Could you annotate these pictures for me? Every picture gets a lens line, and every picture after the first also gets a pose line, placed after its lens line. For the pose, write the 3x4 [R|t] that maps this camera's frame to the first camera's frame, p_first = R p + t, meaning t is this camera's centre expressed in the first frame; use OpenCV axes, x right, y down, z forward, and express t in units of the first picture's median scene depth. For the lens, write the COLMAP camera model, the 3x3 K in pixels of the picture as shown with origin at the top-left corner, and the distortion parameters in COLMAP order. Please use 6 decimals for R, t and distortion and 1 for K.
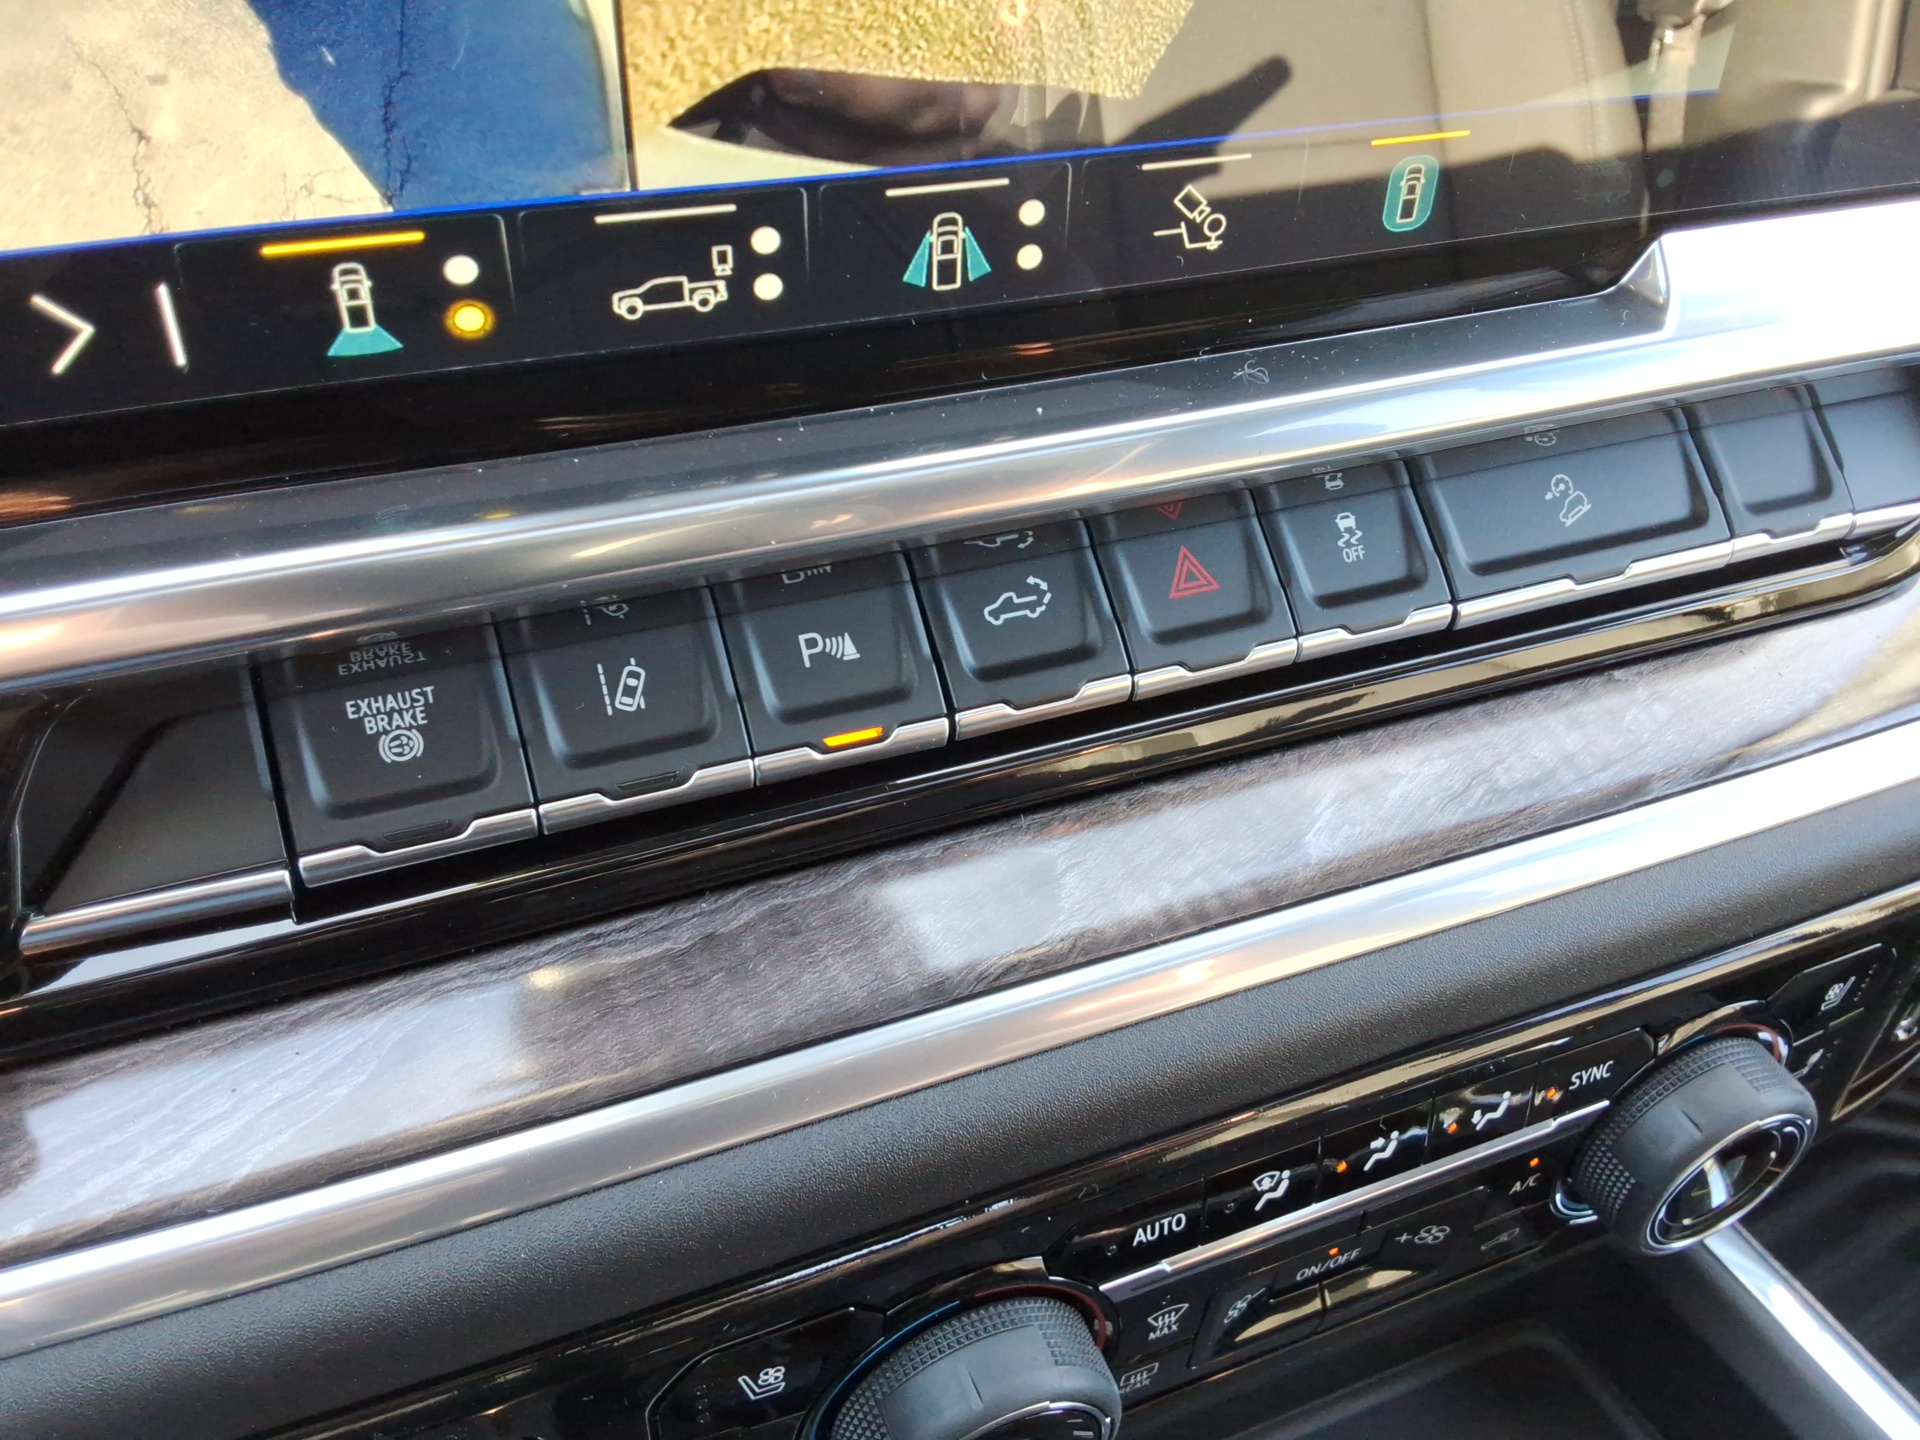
lens RADIAL K [[1694.0, 0, 989.1], [0, 1694.0, 762.8], [0, 0, 1]] dist [0.144310, -0.264717]
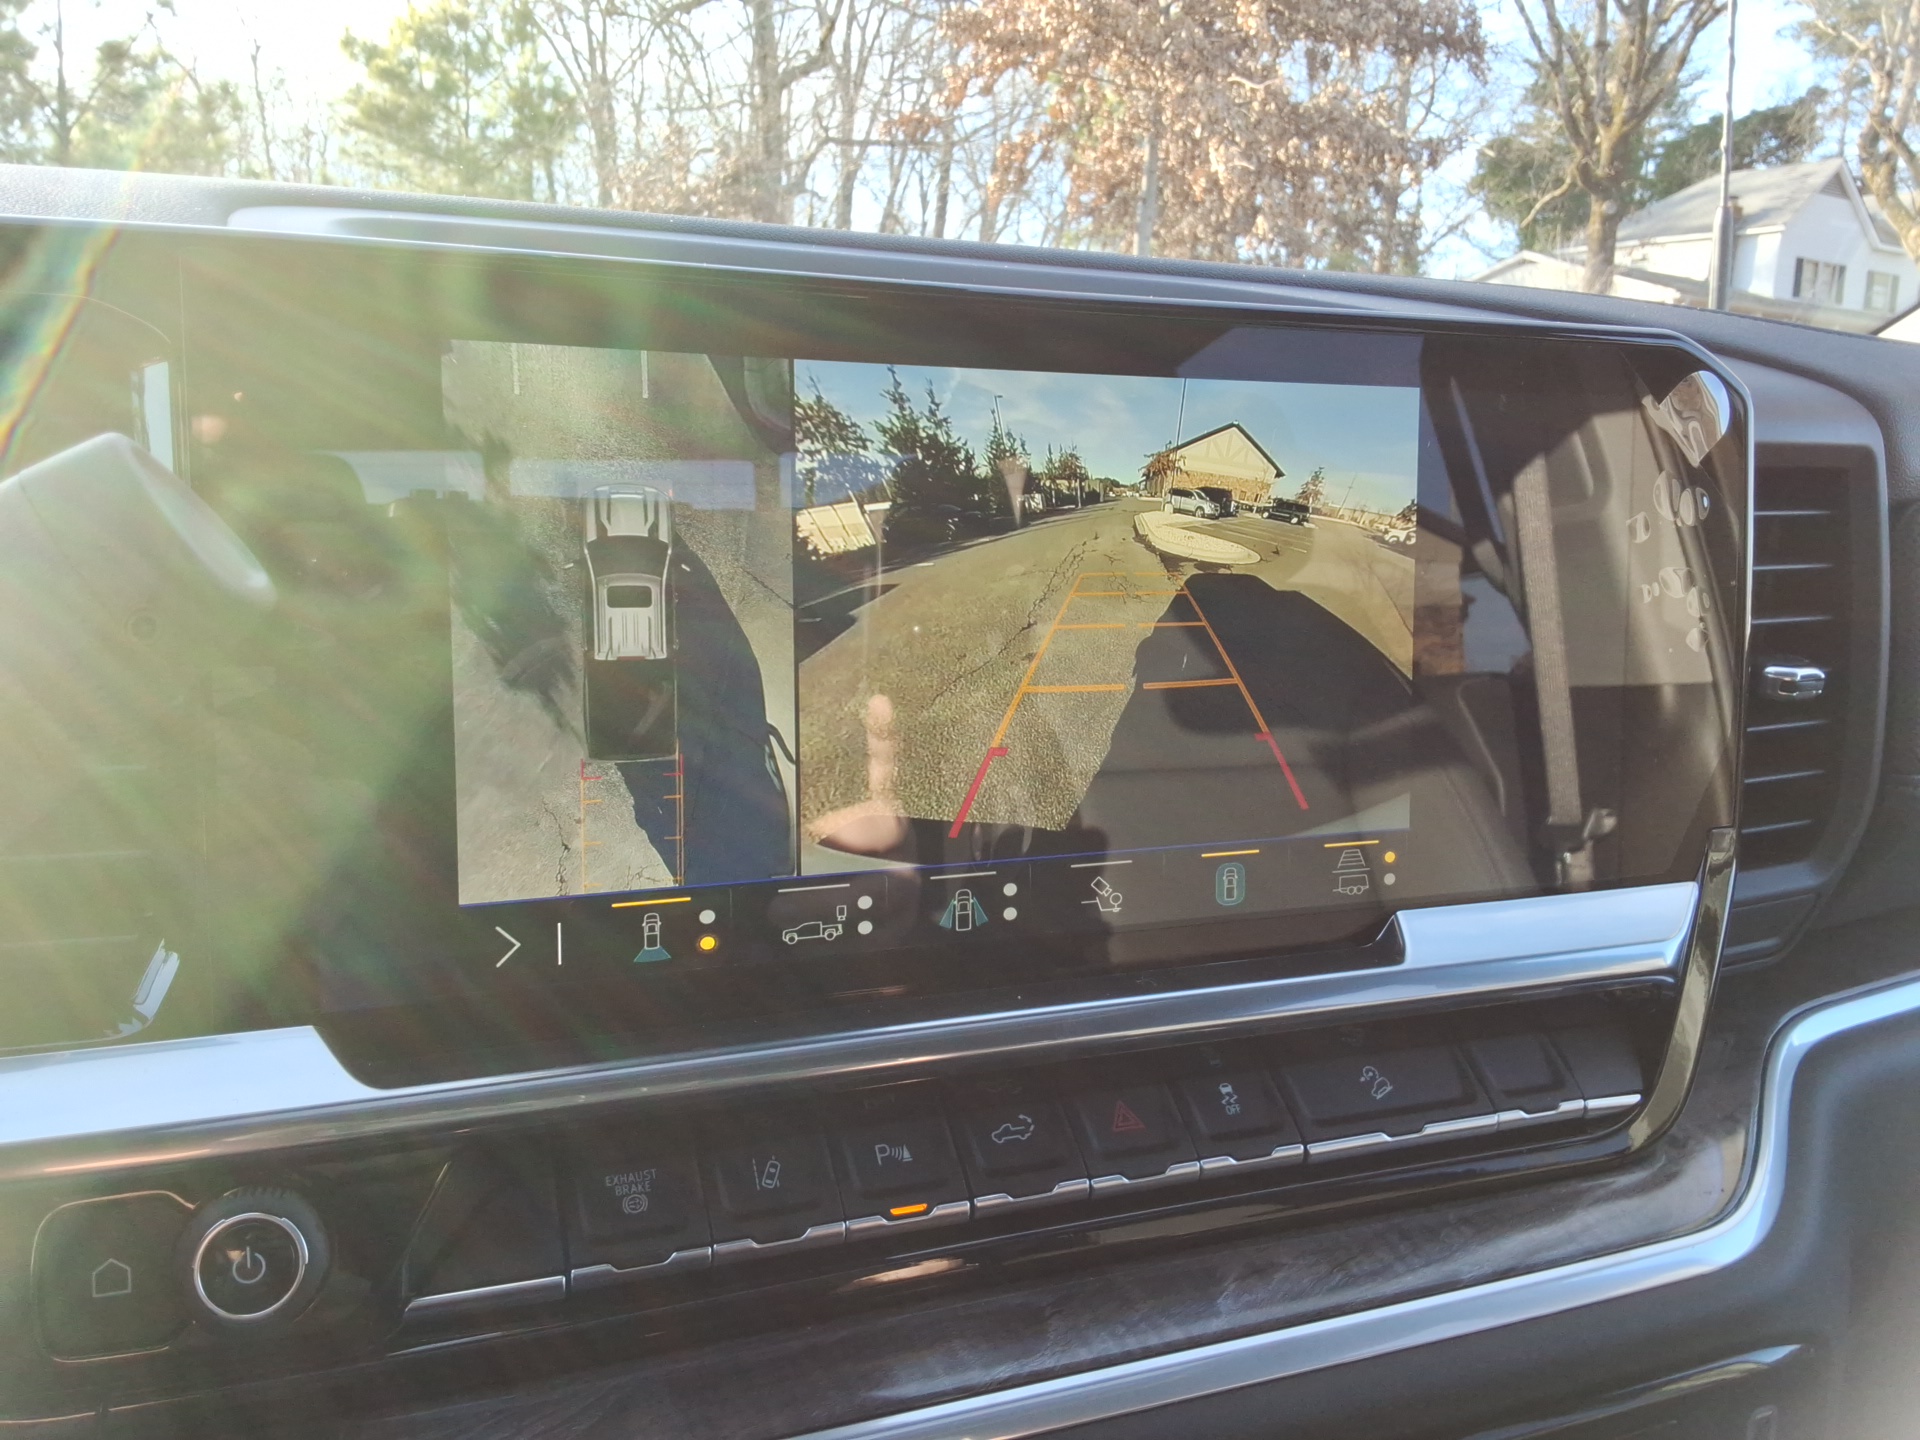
lens RADIAL K [[1546.2, 0, 982.1], [0, 1546.2, 697.4], [0, 0, 1]] dist [0.123511, -0.192244]
pose [[0.999275, -0.032167, -0.020350, 0.033924], [0.017899, 0.868944, -0.494586, 0.301360], [0.033593, 0.493864, 0.868890, -0.506256]]
